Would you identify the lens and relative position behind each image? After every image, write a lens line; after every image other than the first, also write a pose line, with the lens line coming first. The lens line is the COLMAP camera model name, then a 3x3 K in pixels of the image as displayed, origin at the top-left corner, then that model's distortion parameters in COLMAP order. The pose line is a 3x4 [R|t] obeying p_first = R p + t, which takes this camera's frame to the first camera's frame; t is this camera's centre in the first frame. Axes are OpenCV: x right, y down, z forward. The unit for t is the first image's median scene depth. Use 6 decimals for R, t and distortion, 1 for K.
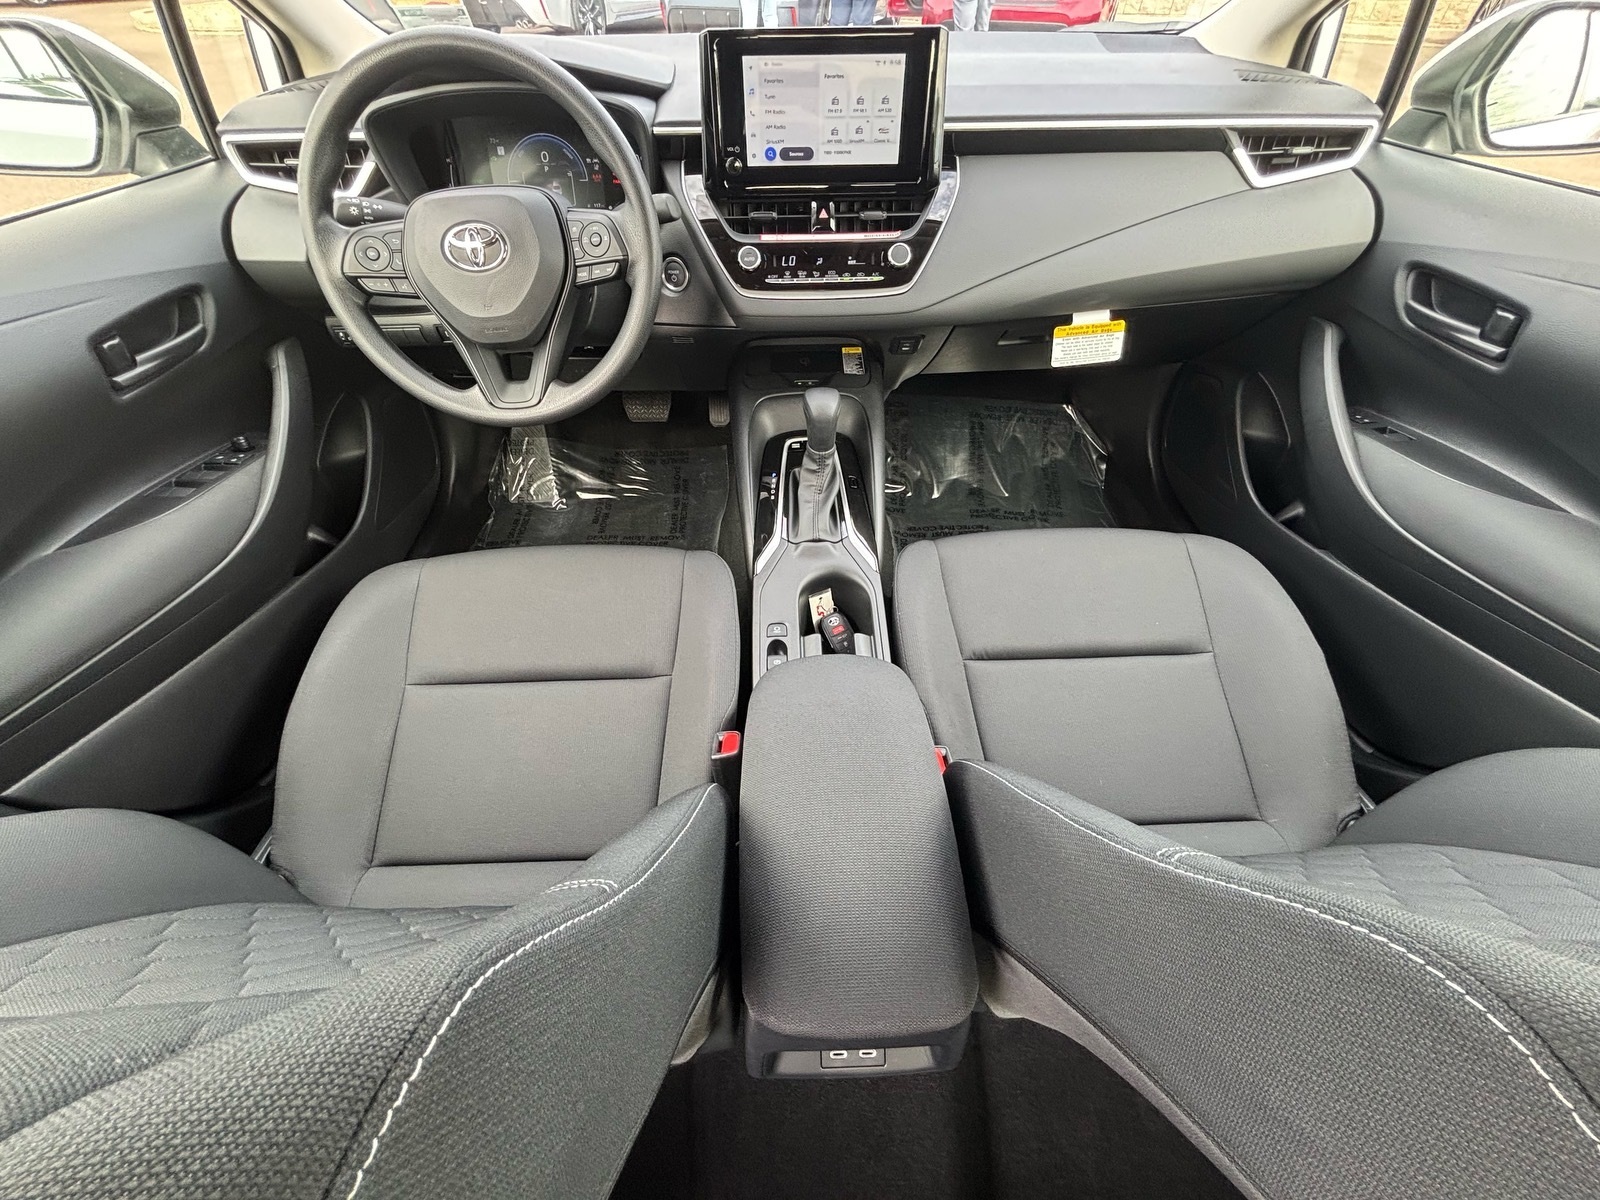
lens RADIAL K [[654.8, 0, 793.3], [0, 654.8, 585.6], [0, 0, 1]] dist [-0.004554, 0.000163]
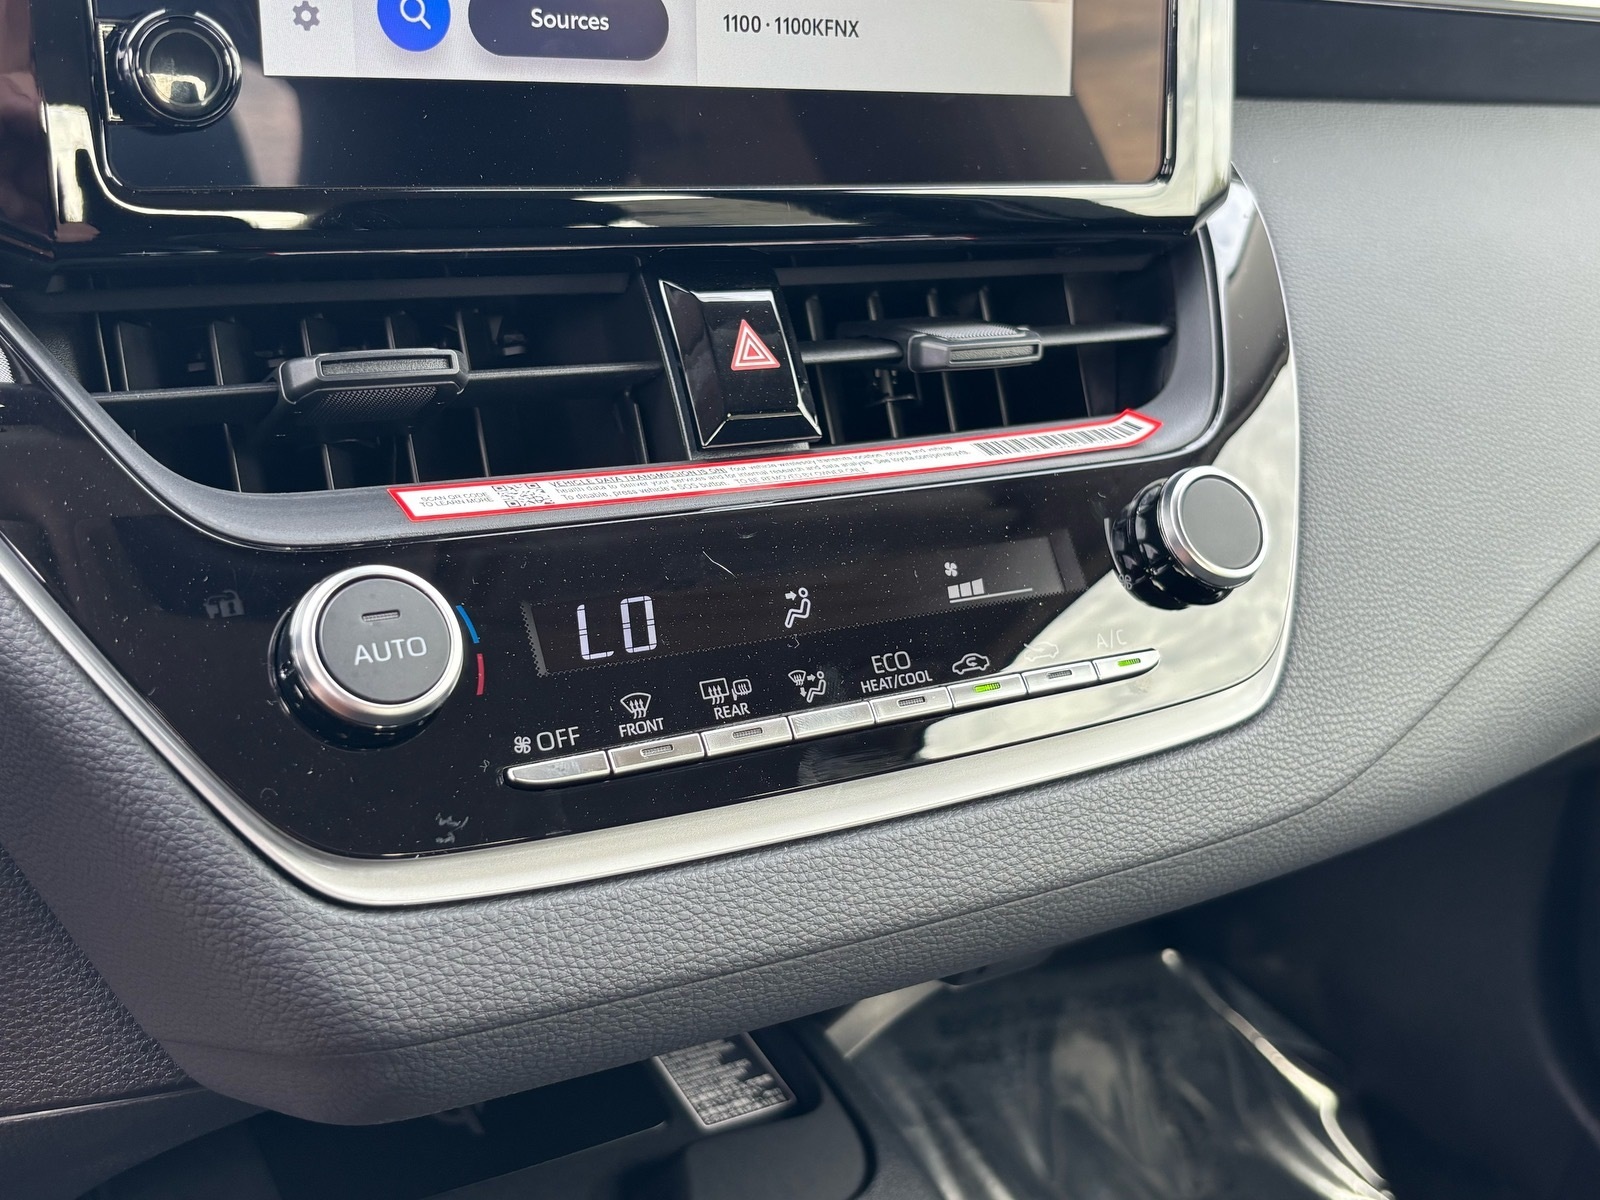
lens RADIAL K [[1742.9, 0, 794.9], [0, 1742.9, 610.8], [0, 0, 1]] dist [0.012562, 0.000000]
pose [[0.873264, -0.108052, 0.475115, -0.162853], [0.294746, 0.893605, -0.338519, -0.368329], [-0.387988, 0.435655, 0.812201, 0.689212]]
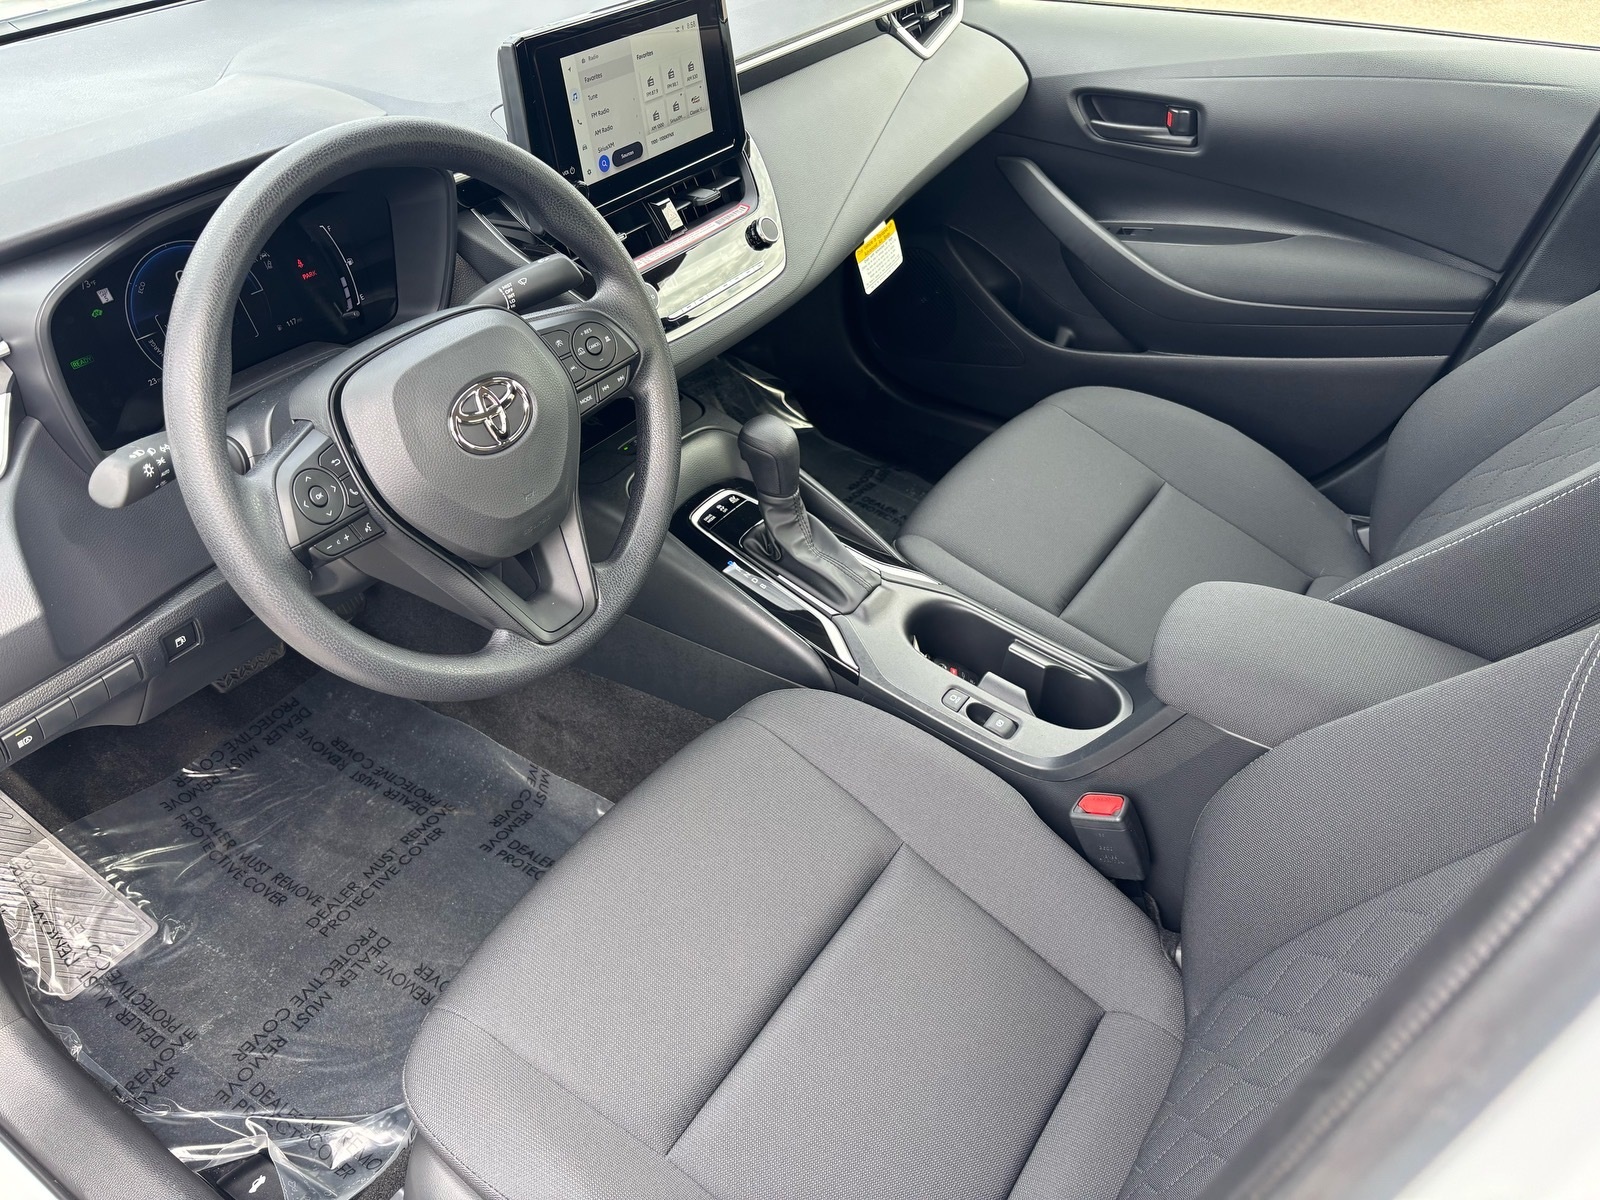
lens RADIAL K [[1249.5, 0, 799.3], [0, 1249.5, 582.9], [0, 0, 1]] dist [0.003447, -0.013133]
pose [[0.578506, -0.486008, 0.655078, -1.029698], [0.568607, 0.816094, 0.103324, -0.298546], [-0.584821, 0.312709, 0.748463, -0.016348]]
